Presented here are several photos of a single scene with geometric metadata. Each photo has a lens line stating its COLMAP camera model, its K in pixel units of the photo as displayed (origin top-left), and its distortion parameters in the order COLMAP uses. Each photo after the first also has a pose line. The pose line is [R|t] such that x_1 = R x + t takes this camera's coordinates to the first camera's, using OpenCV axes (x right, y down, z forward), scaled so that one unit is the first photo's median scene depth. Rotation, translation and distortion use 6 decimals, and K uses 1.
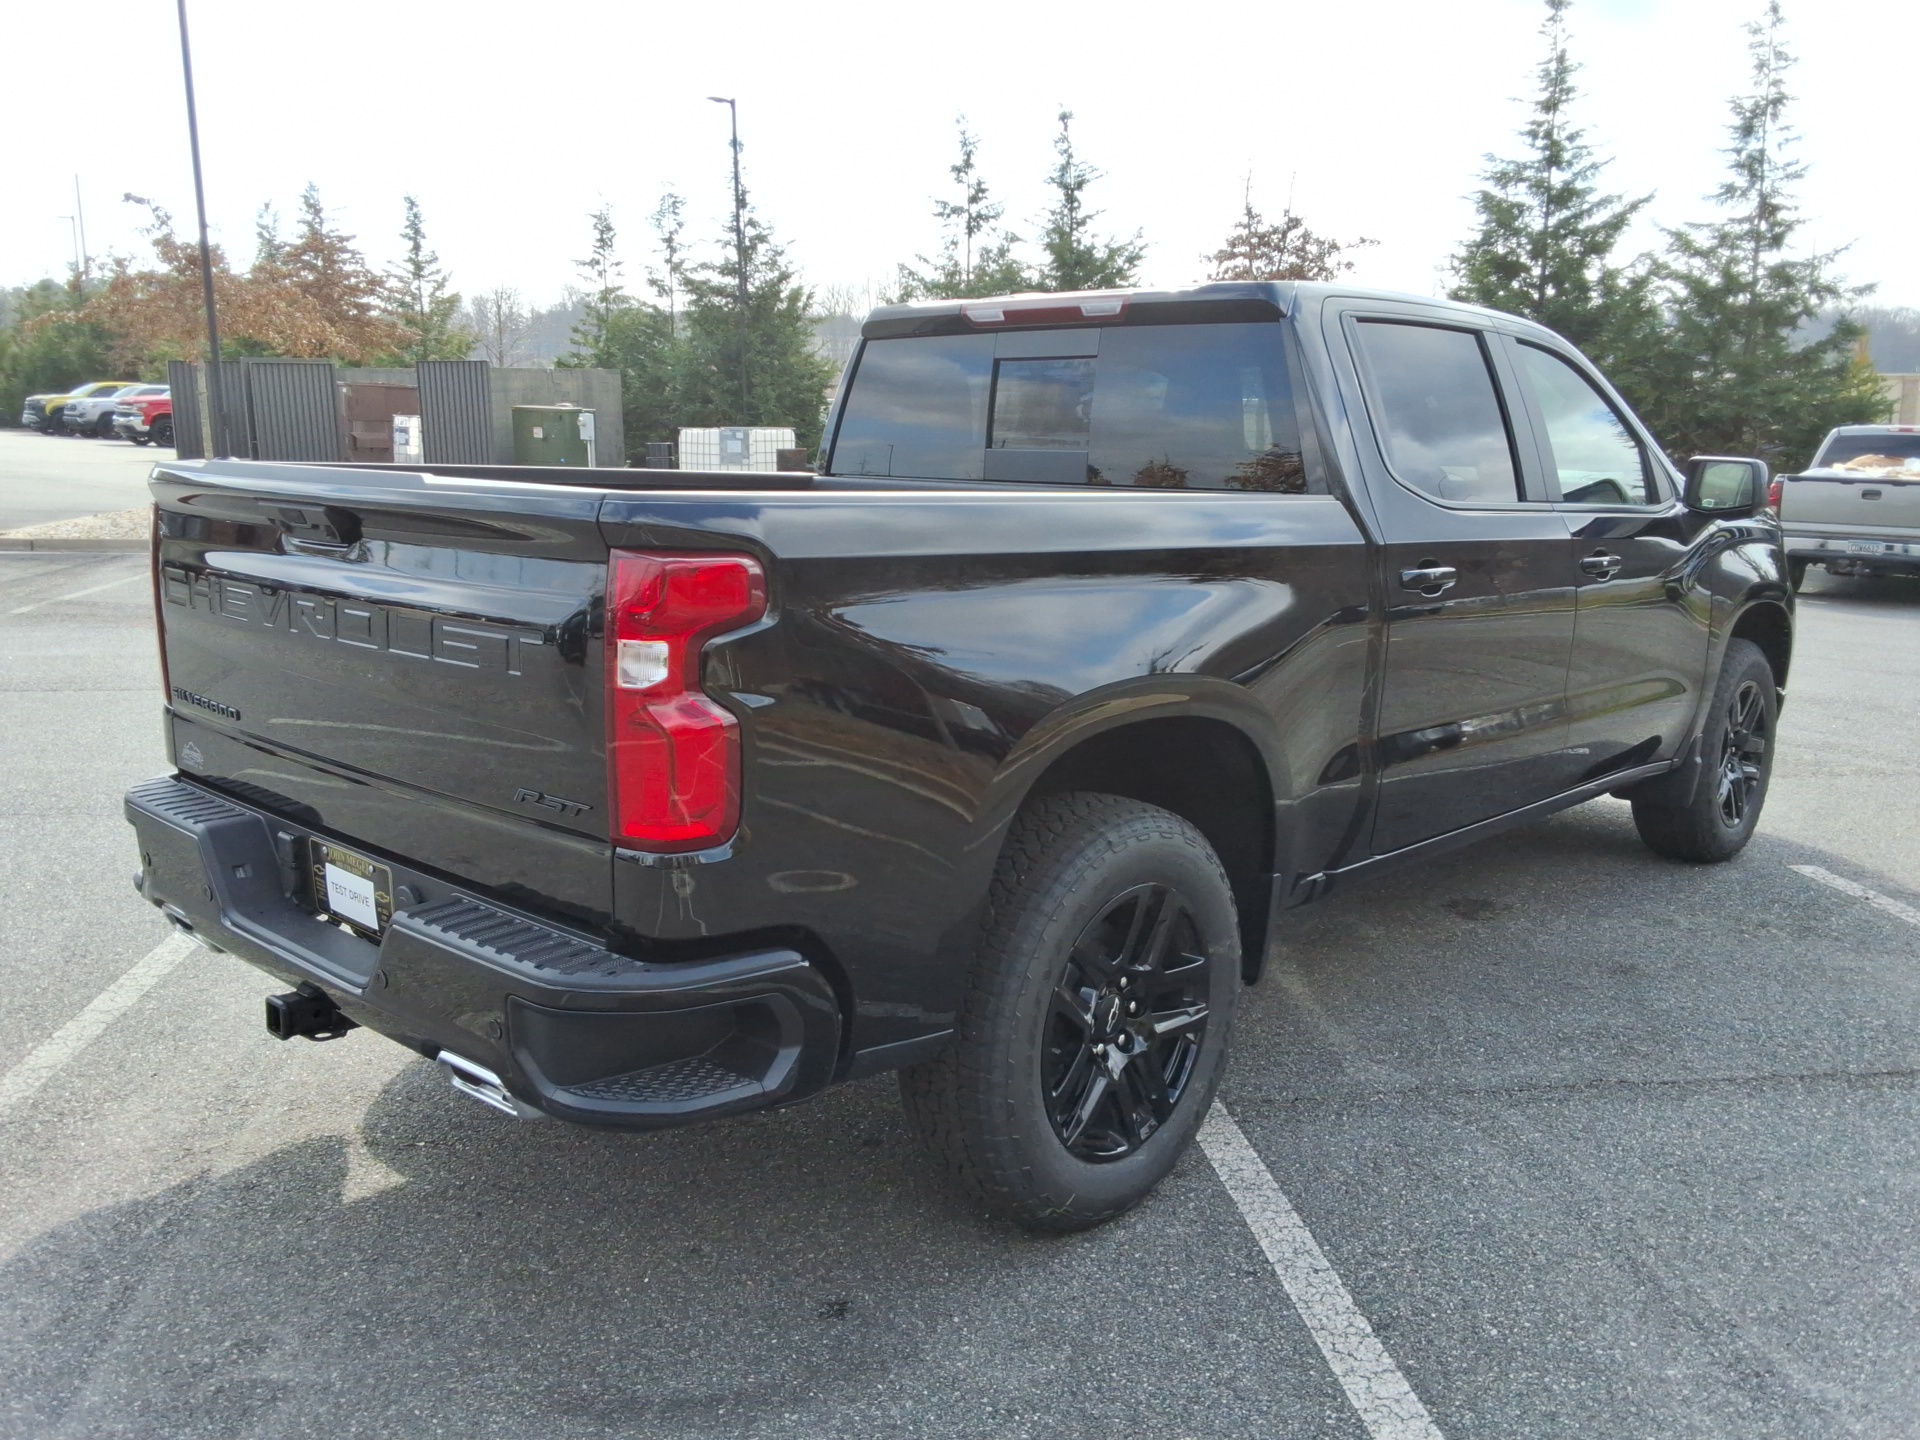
lens RADIAL K [[1540.6, 0, 977.1], [0, 1540.6, 710.1], [0, 0, 1]] dist [0.128668, -0.191960]
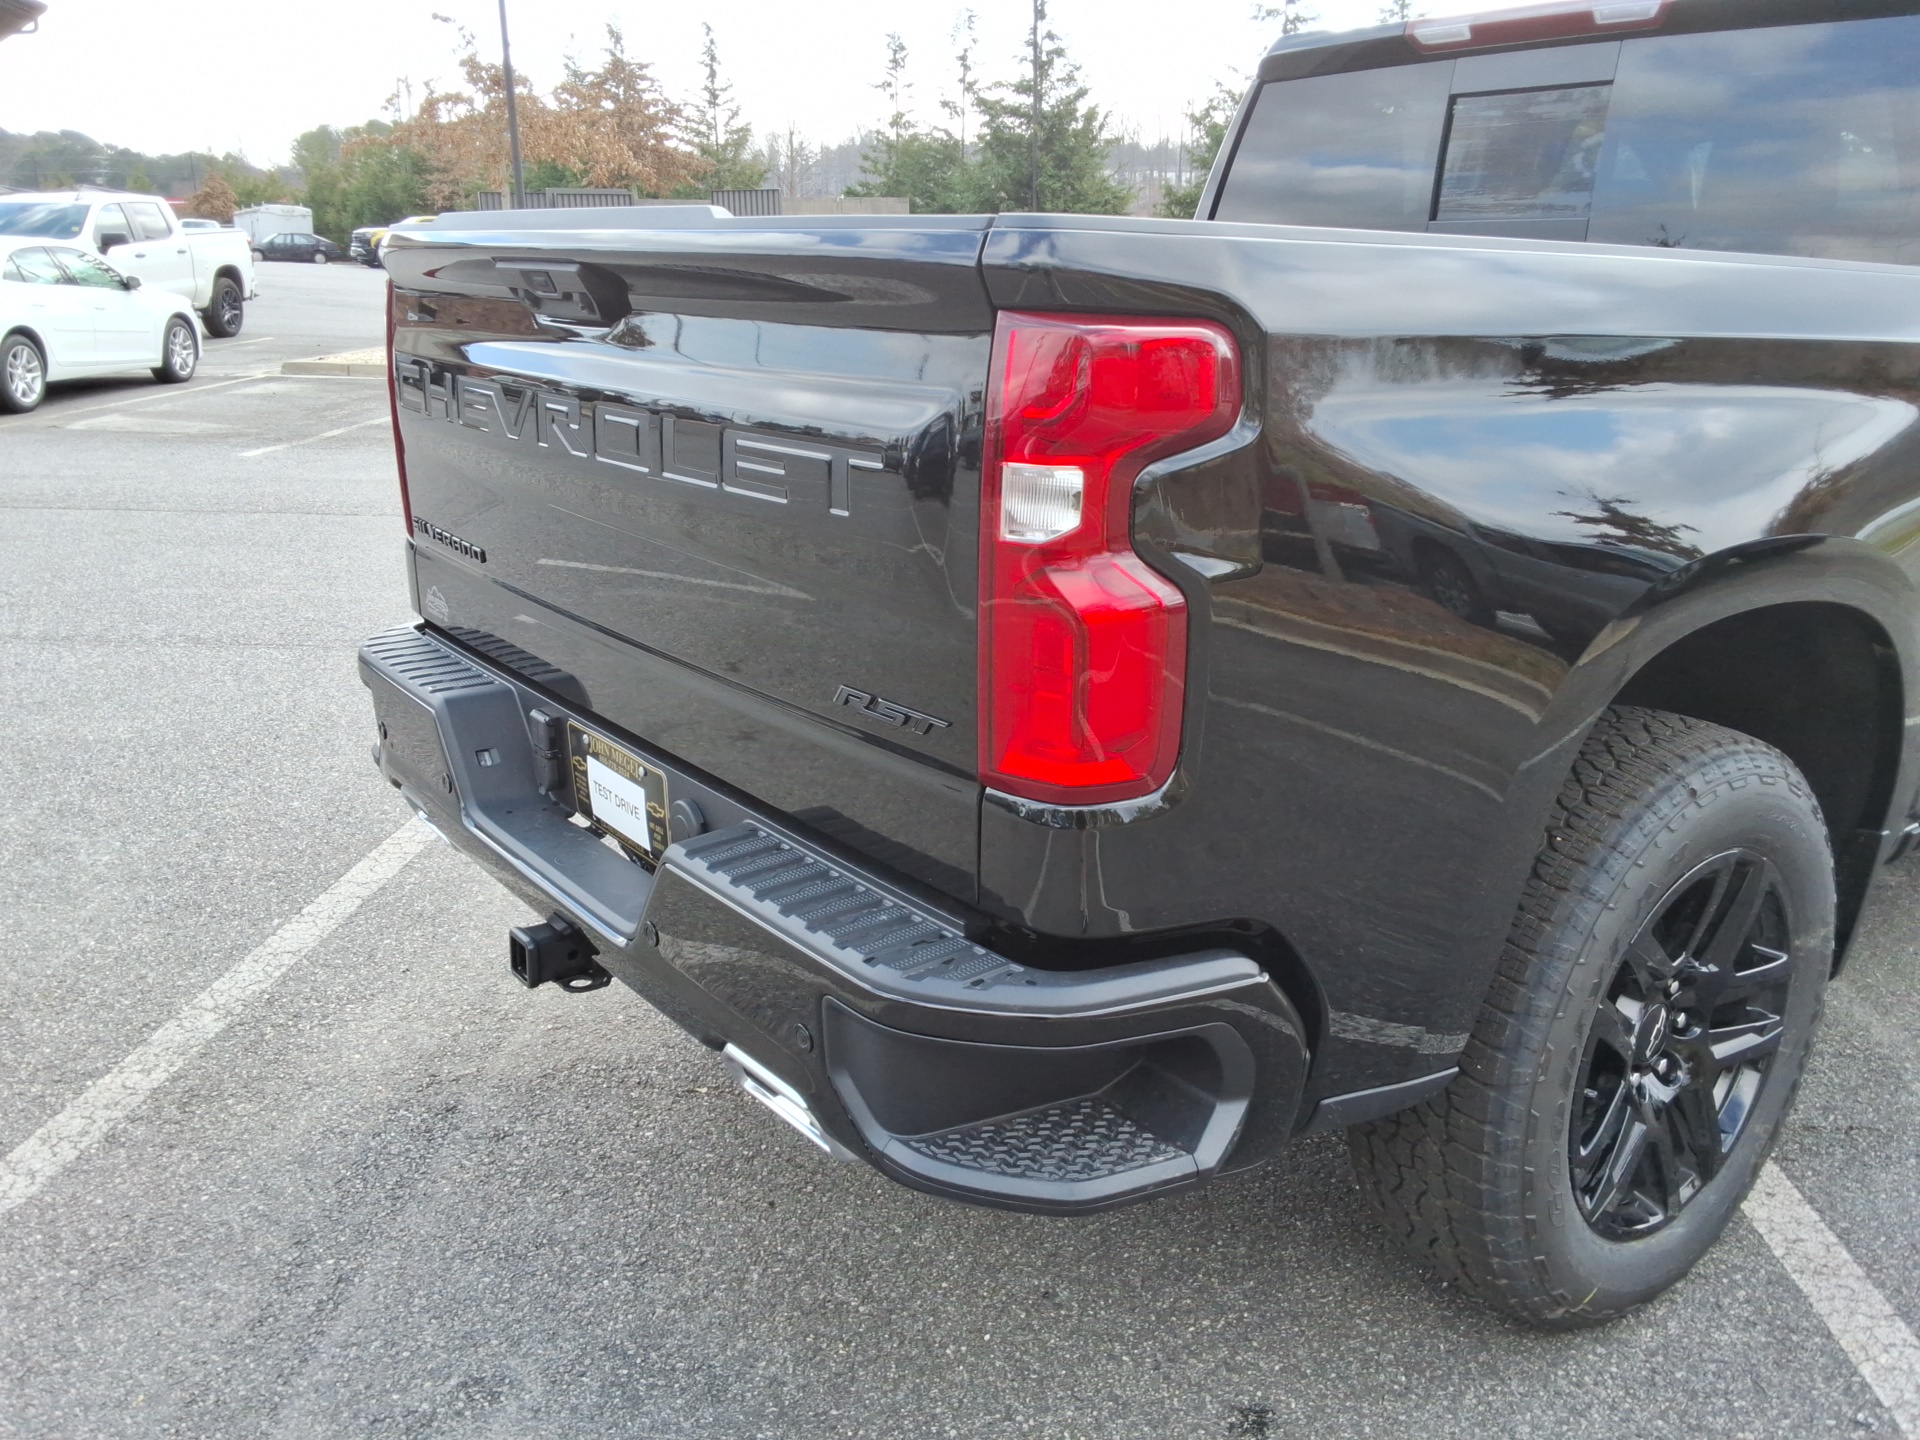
lens RADIAL K [[1540.6, 0, 1001.7], [0, 1540.6, 699.8], [0, 0, 1]] dist [0.128668, -0.191960]
pose [[0.987078, 0.044738, -0.153869, -0.088200], [-0.030337, 0.995044, 0.094700, -0.006372], [0.157343, -0.088808, 0.983543, 0.253761]]
